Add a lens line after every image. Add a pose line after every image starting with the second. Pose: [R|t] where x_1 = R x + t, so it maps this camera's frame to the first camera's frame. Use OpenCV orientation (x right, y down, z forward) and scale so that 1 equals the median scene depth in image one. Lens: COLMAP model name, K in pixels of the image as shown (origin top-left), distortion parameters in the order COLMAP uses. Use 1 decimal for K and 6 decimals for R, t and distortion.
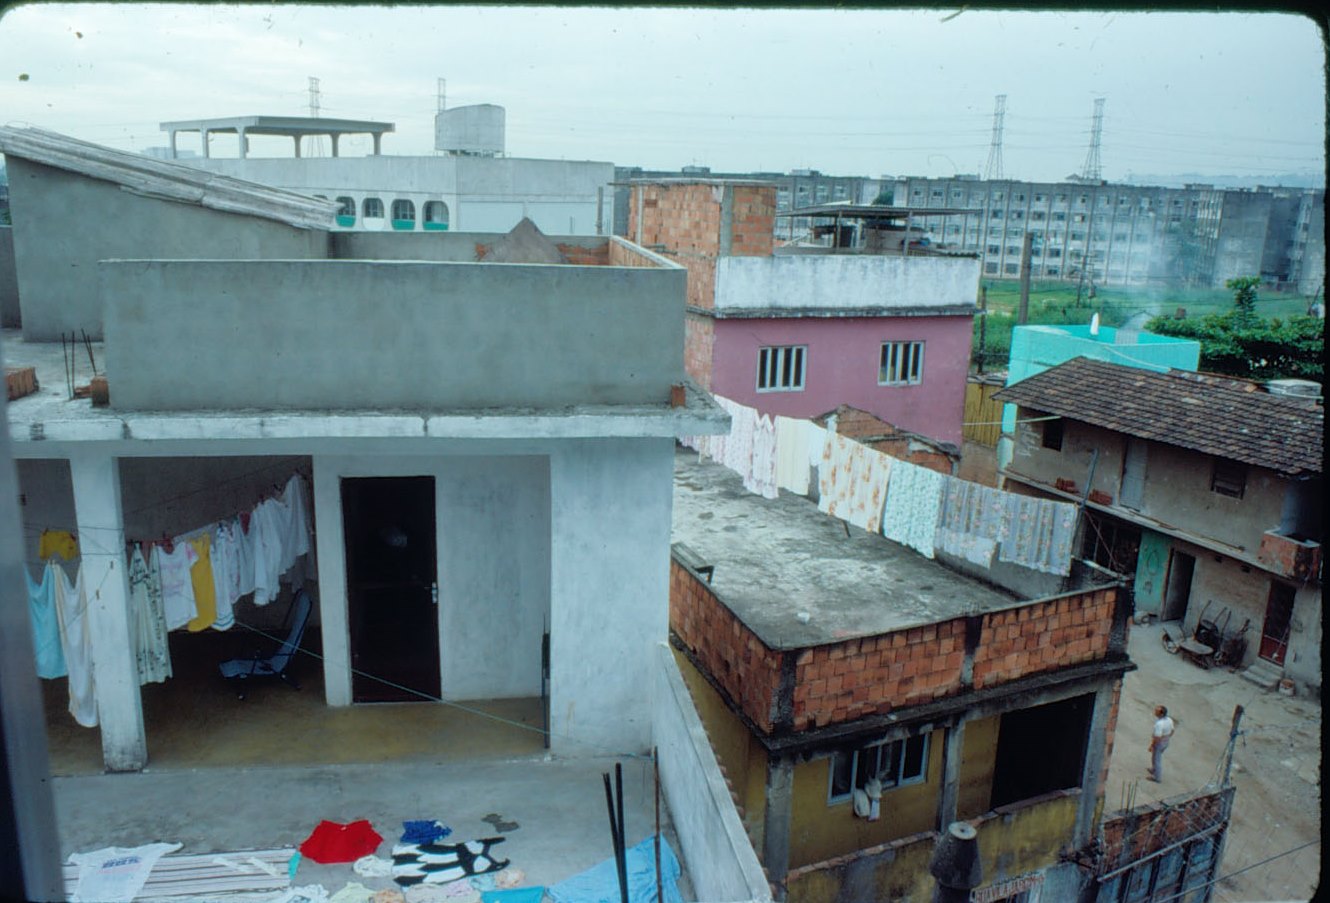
lens RADIAL K [[1073.7, 0, 661.0], [0, 1073.7, 451.9], [0, 0, 1]] dist [-0.064741, 0.032019]
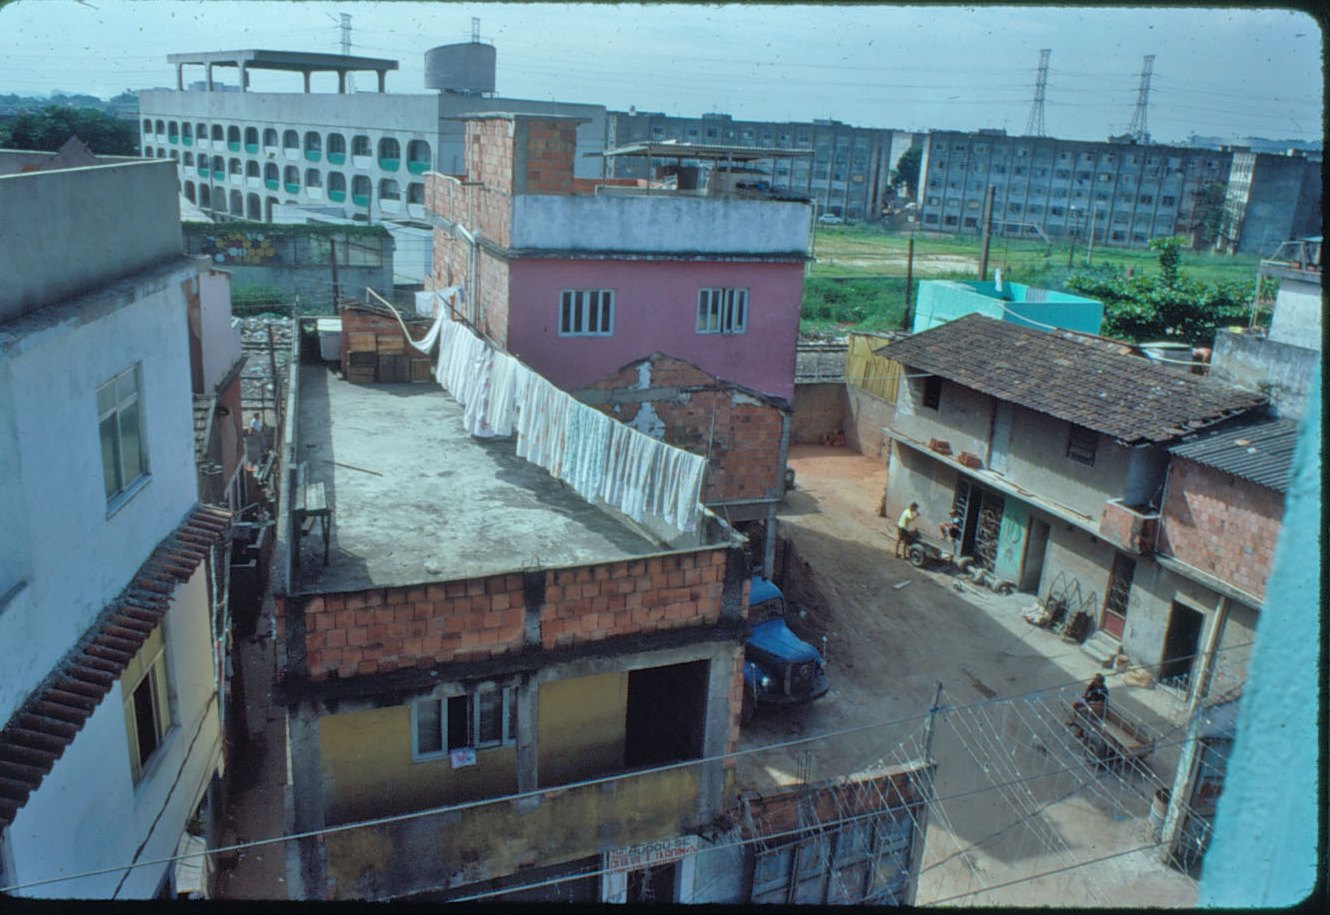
lens RADIAL K [[1074.9, 0, 666.3], [0, 1074.9, 451.1], [0, 0, 1]] dist [-0.068744, 0.042937]
pose [[0.998925, 0.035454, -0.029854, 0.185671], [-0.034081, 0.998392, 0.045303, 0.000474], [0.031413, -0.044237, 0.998527, 0.027496]]
